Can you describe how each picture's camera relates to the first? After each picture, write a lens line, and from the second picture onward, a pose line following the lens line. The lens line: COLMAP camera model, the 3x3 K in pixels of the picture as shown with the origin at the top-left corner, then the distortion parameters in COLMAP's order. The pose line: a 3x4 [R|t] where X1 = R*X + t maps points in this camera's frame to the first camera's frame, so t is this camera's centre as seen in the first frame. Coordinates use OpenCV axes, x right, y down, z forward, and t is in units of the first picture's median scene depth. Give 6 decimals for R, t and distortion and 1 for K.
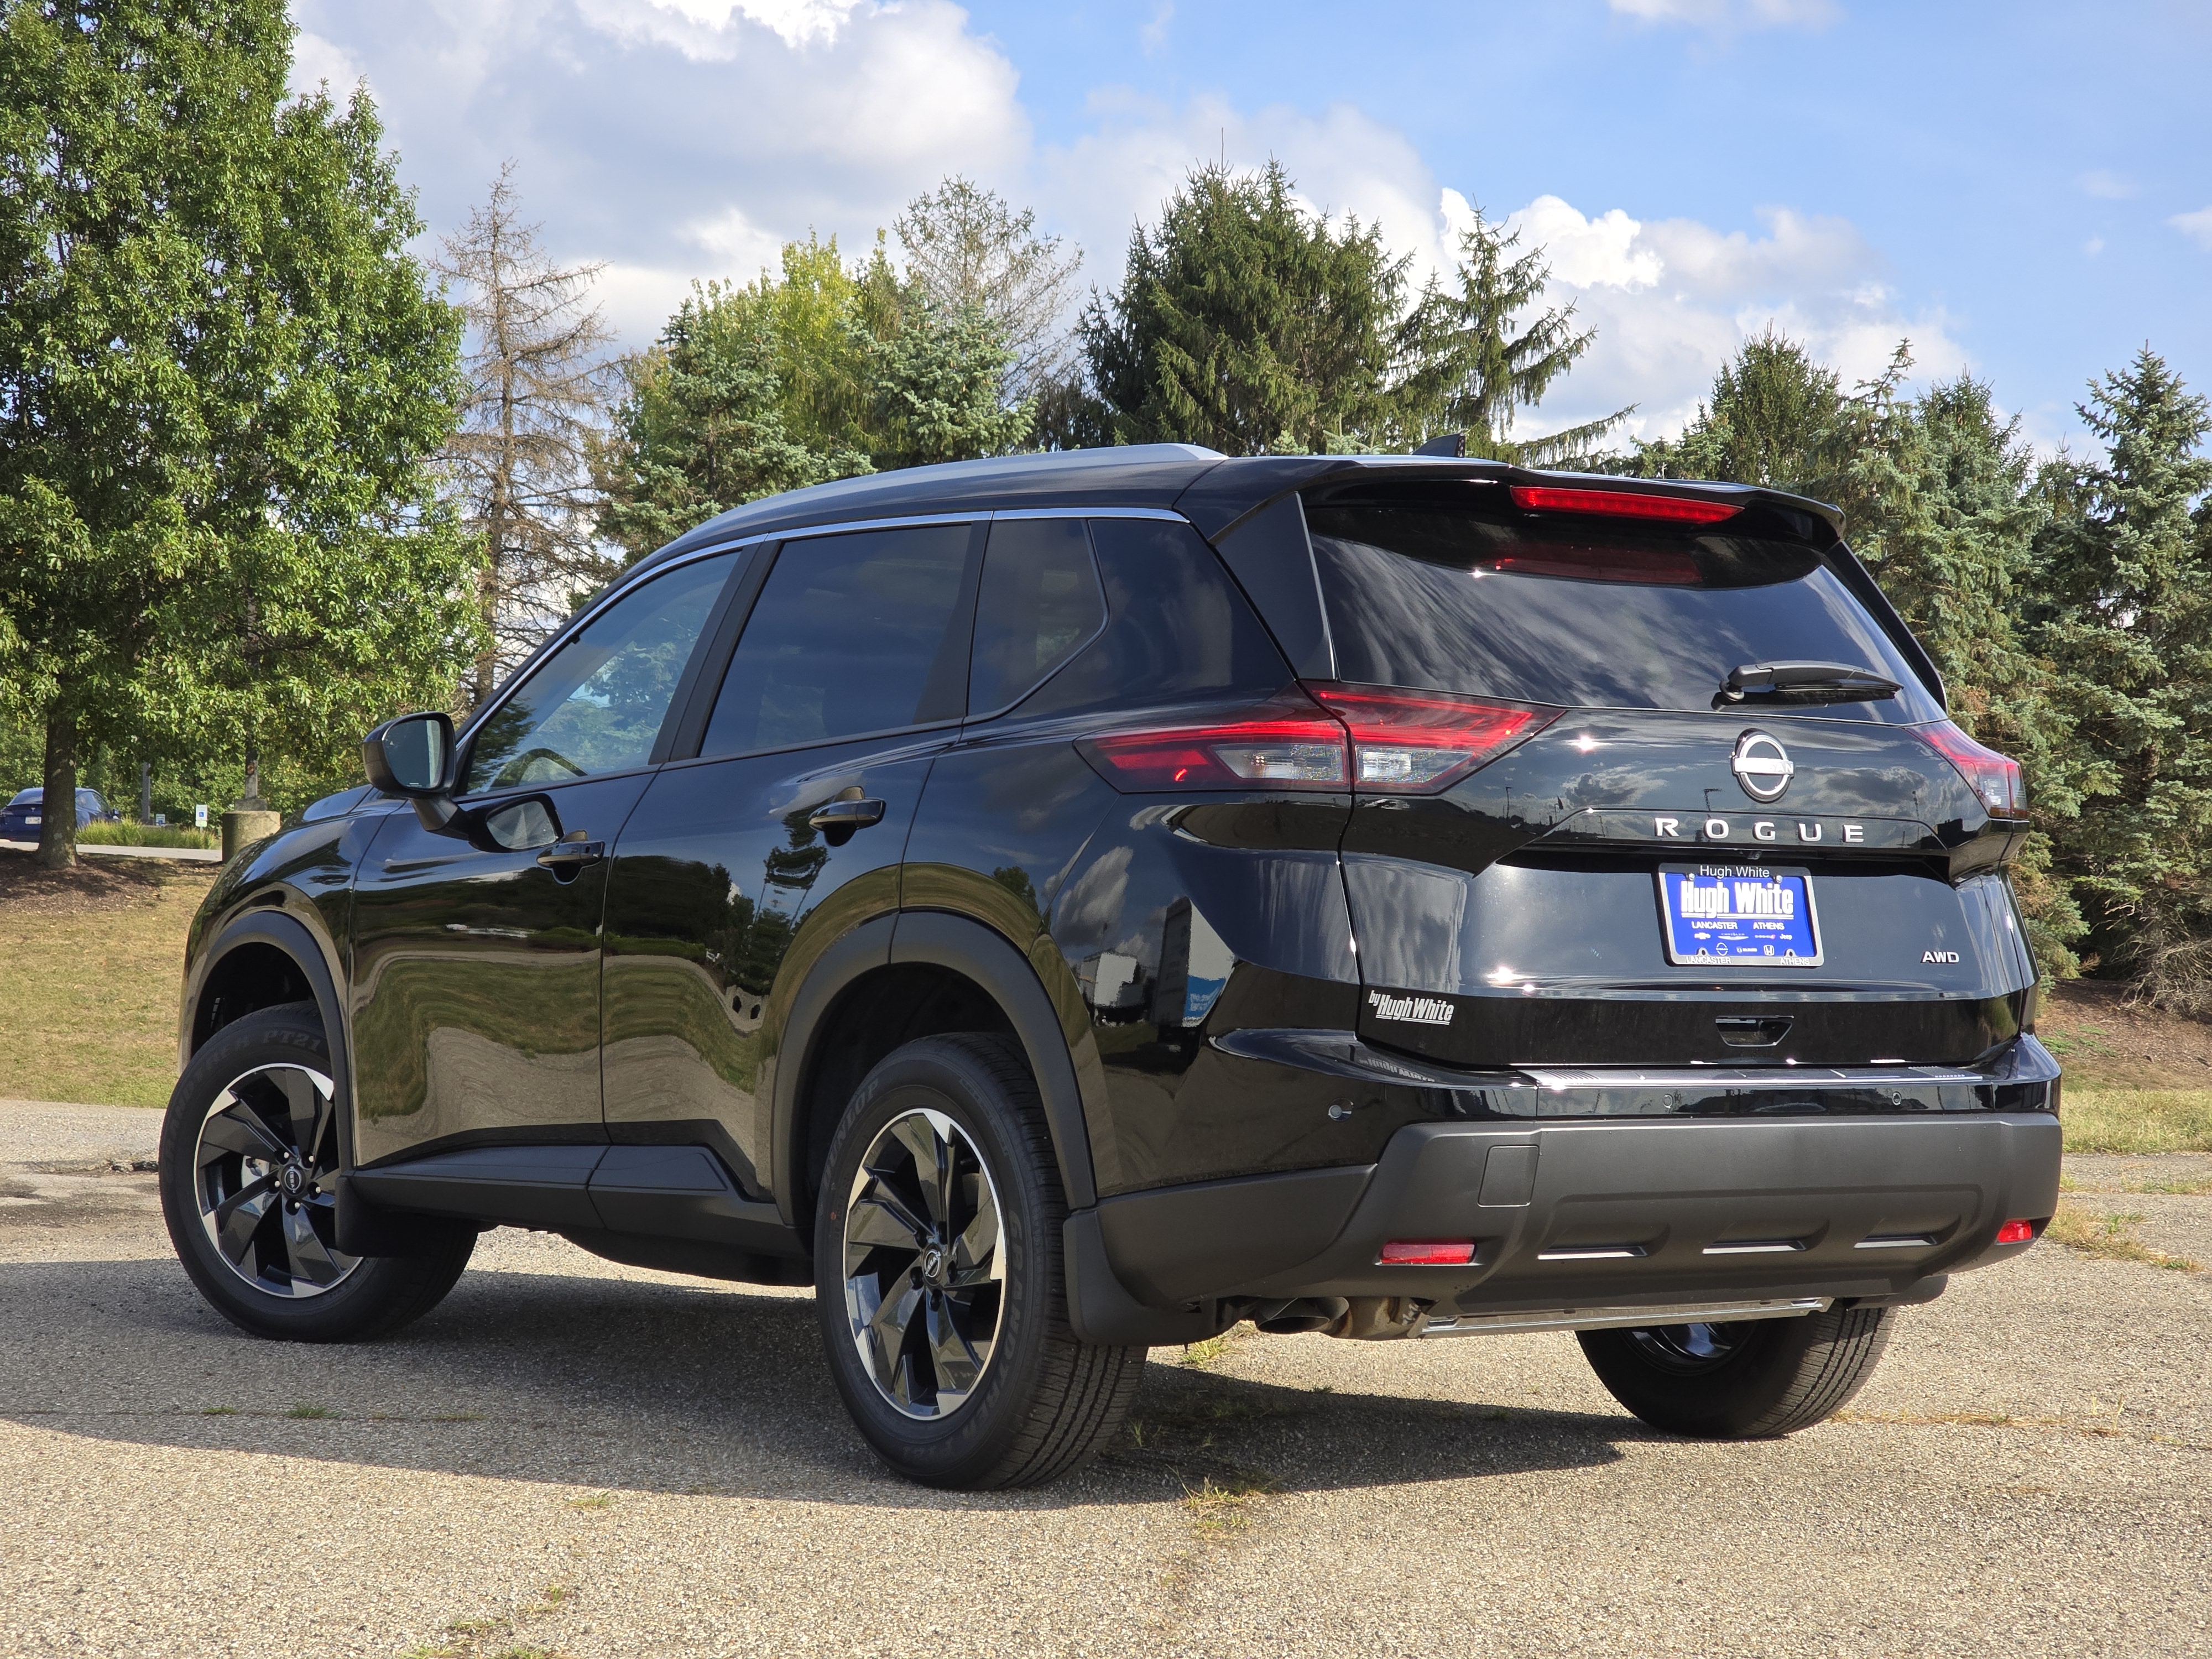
lens RADIAL K [[4315.8, 0, 1106.8], [0, 4315.8, 830.1], [0, 0, 1]] dist [-0.097758, 0.000000]
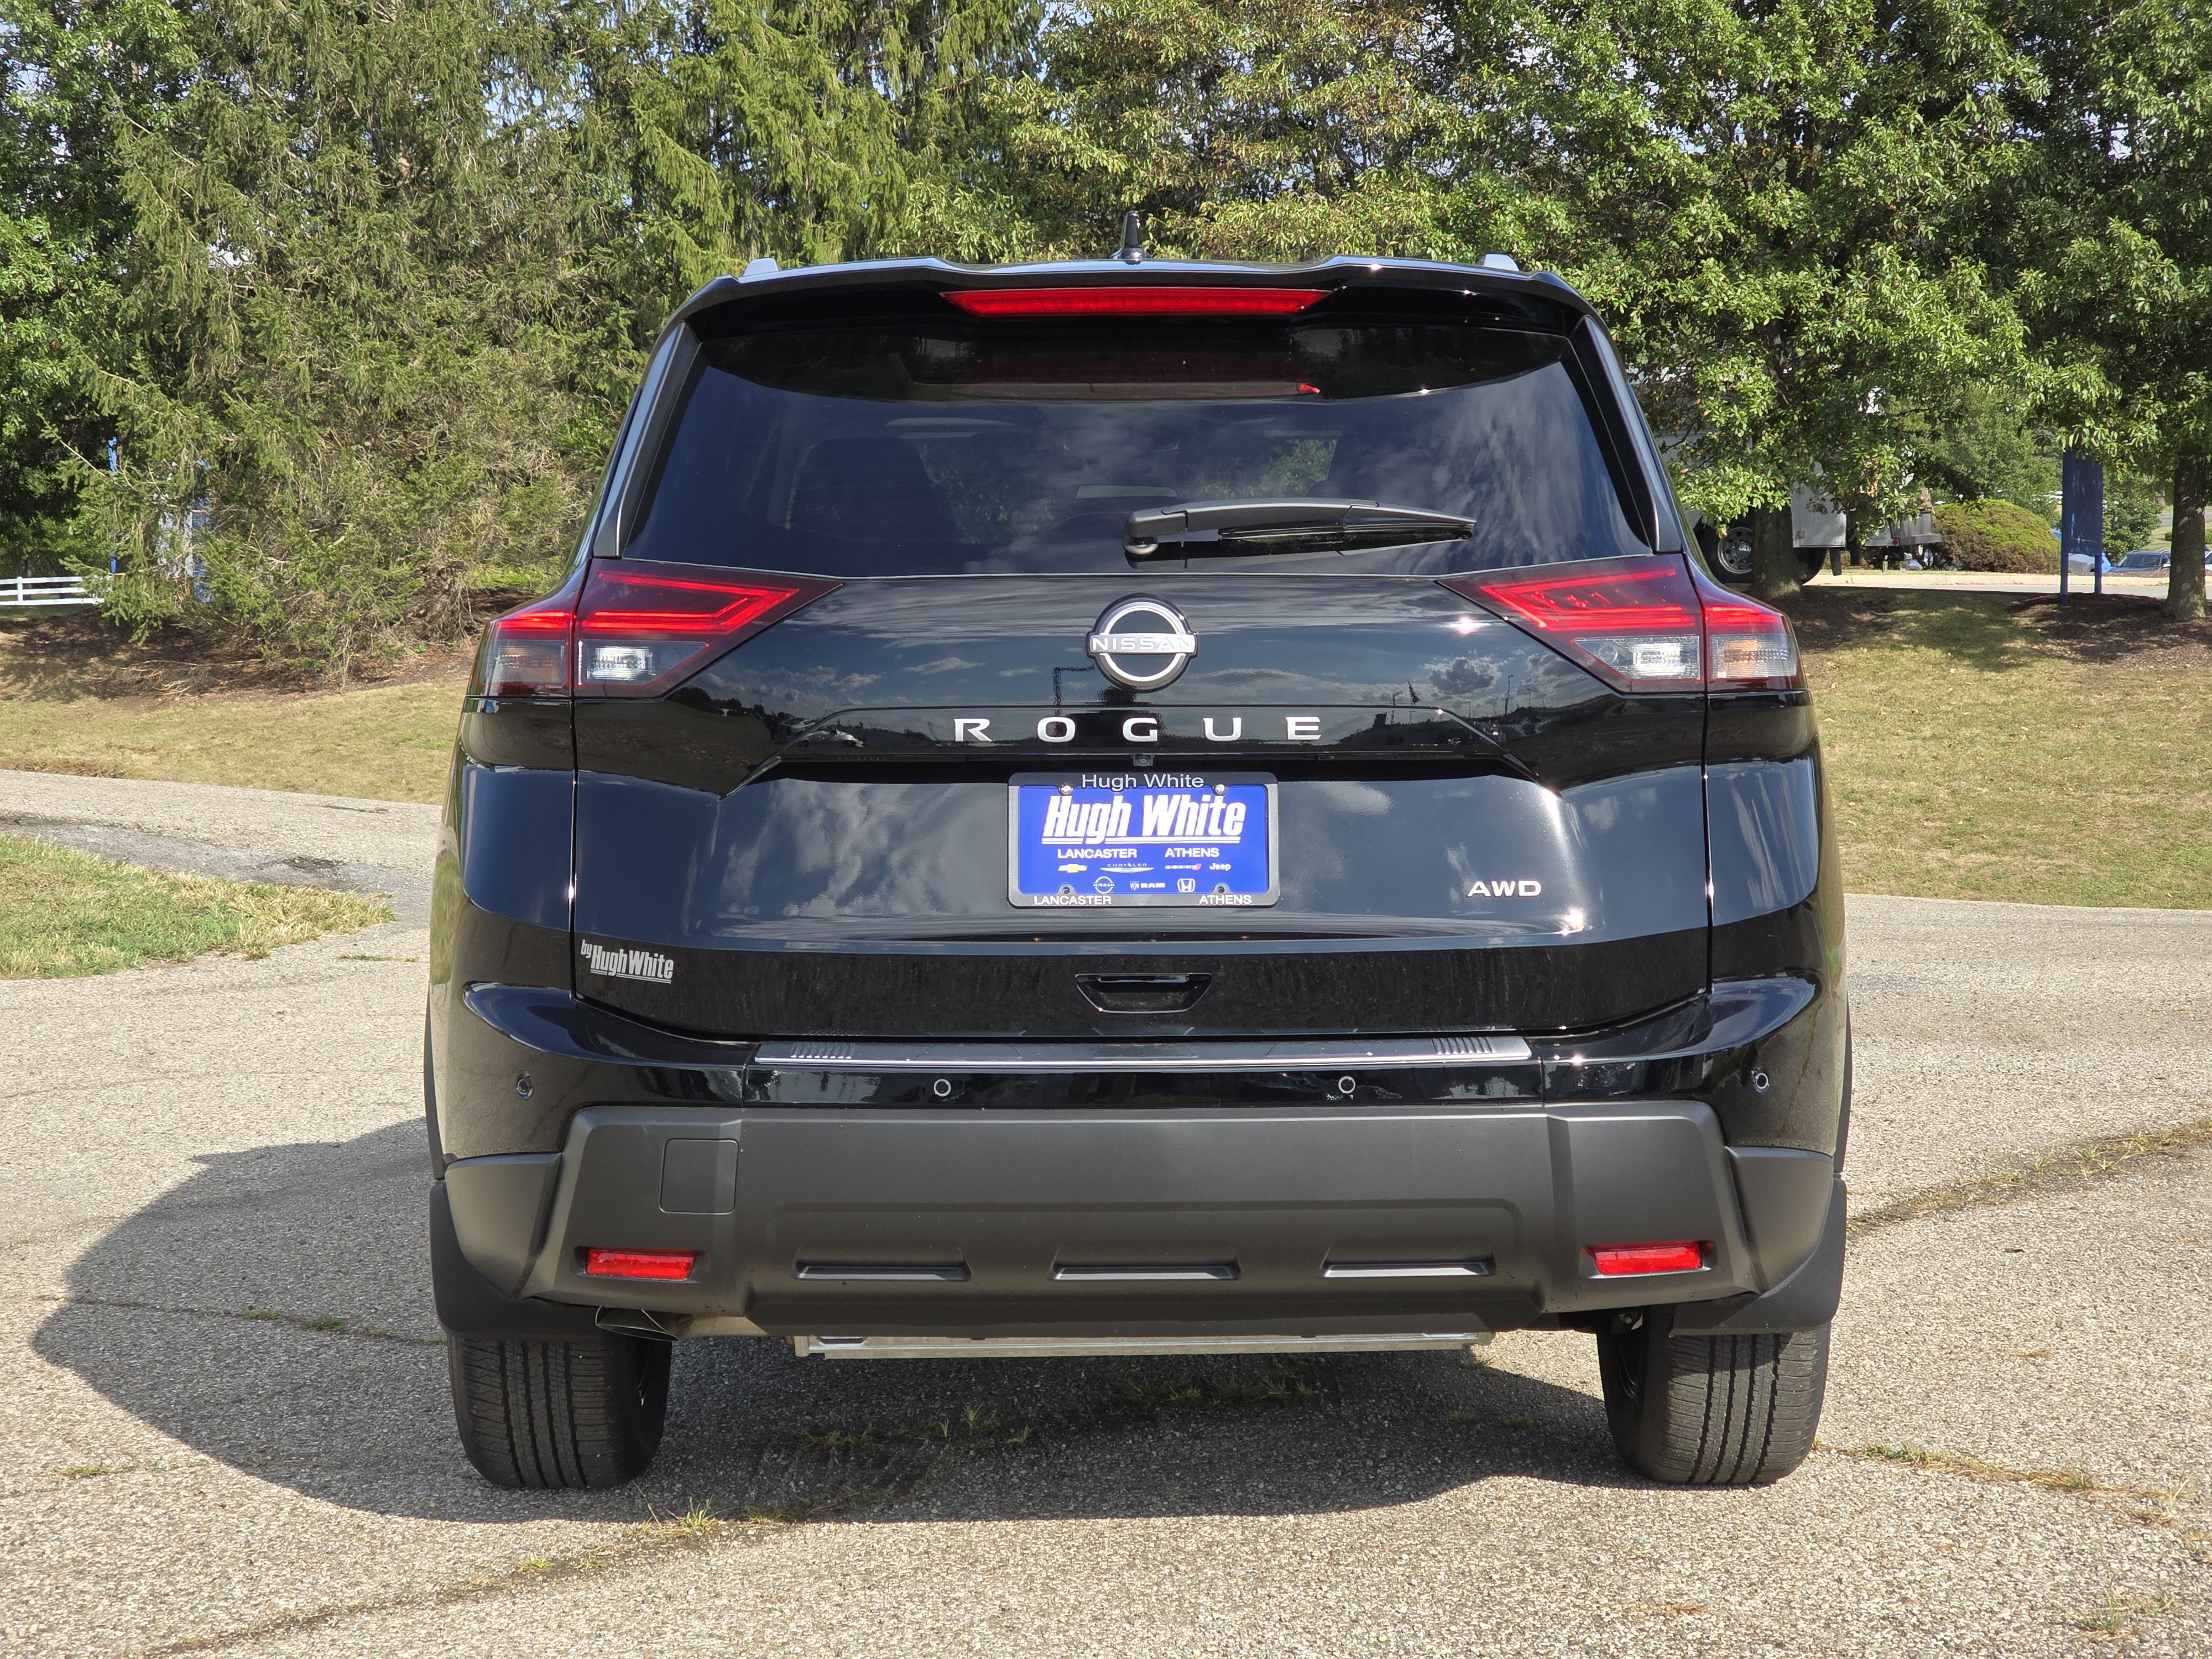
lens RADIAL K [[4315.8, 0, 1105.9], [0, 4315.8, 826.1], [0, 0, 1]] dist [-0.097758, 0.000000]
pose [[0.832537, 0.005302, -0.553945, 0.563920], [0.029306, 0.998132, 0.053599, -0.023636], [0.553194, -0.060857, 0.830826, 0.360933]]
